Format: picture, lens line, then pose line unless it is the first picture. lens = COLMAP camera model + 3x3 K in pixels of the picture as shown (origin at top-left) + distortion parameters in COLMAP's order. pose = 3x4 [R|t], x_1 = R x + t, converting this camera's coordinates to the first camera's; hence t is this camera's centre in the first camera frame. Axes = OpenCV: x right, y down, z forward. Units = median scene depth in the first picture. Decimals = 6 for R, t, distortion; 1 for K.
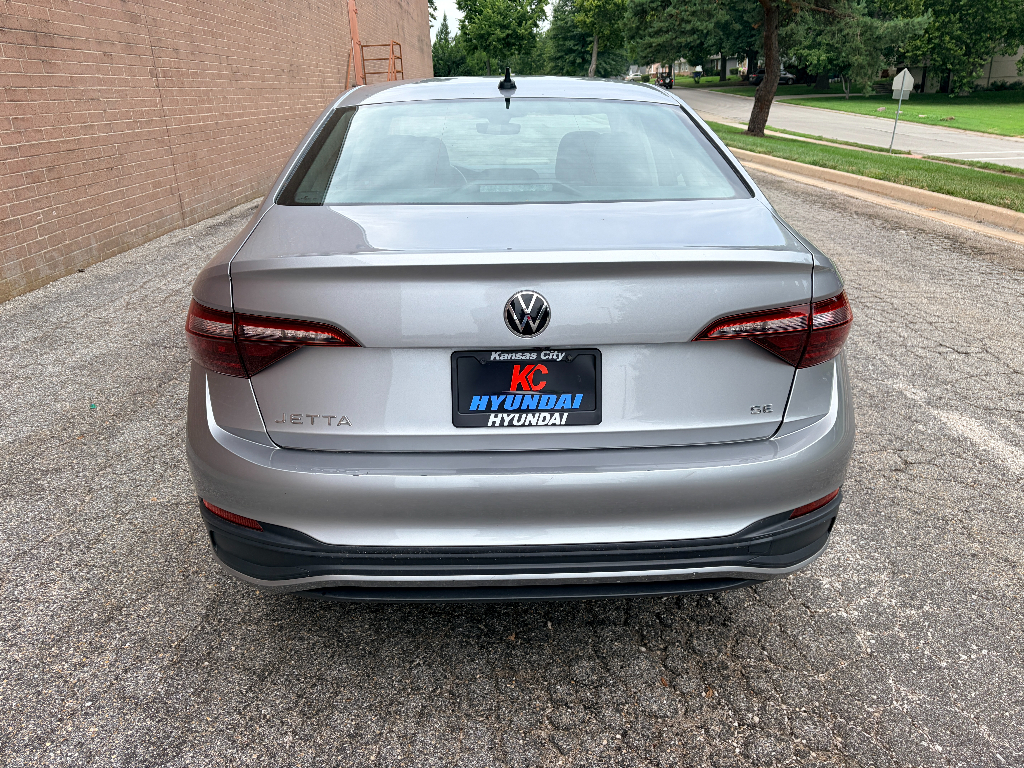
lens RADIAL K [[788.1, 0, 514.4], [0, 788.1, 355.3], [0, 0, 1]] dist [0.069204, -0.064035]
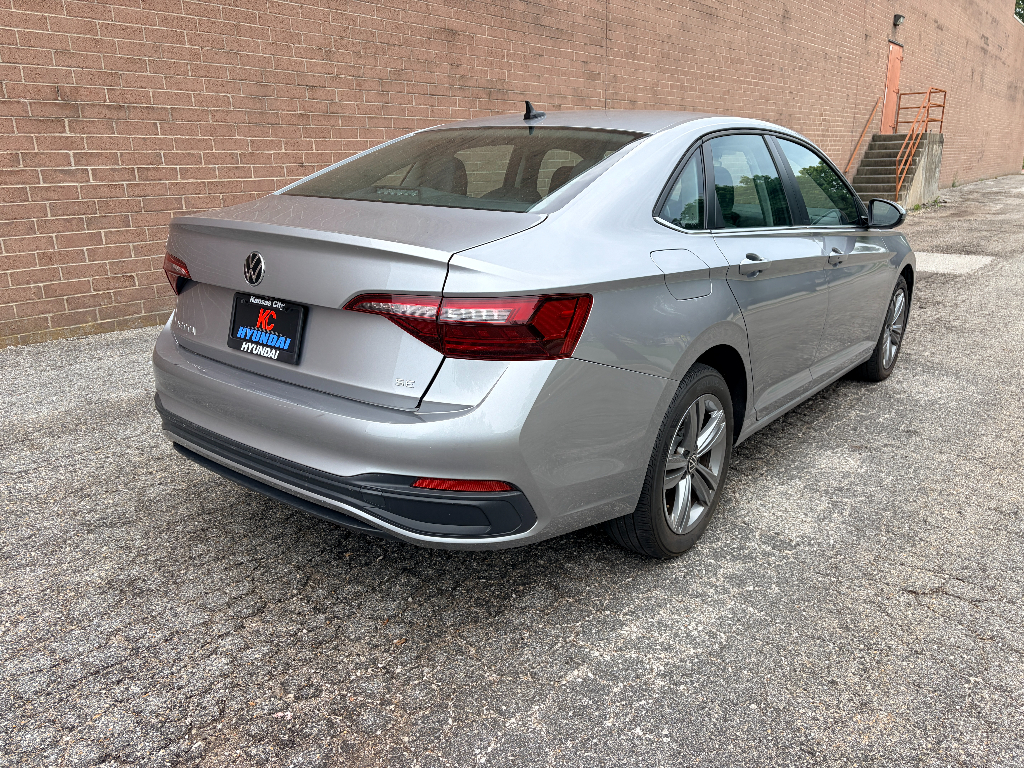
lens RADIAL K [[788.1, 0, 514.4], [0, 788.1, 355.3], [0, 0, 1]] dist [0.069204, -0.064035]
pose [[0.773390, 0.179564, -0.607968, 1.161057], [-0.216277, 0.976243, 0.013210, -0.020827], [0.595896, 0.121273, 0.793852, 0.194153]]
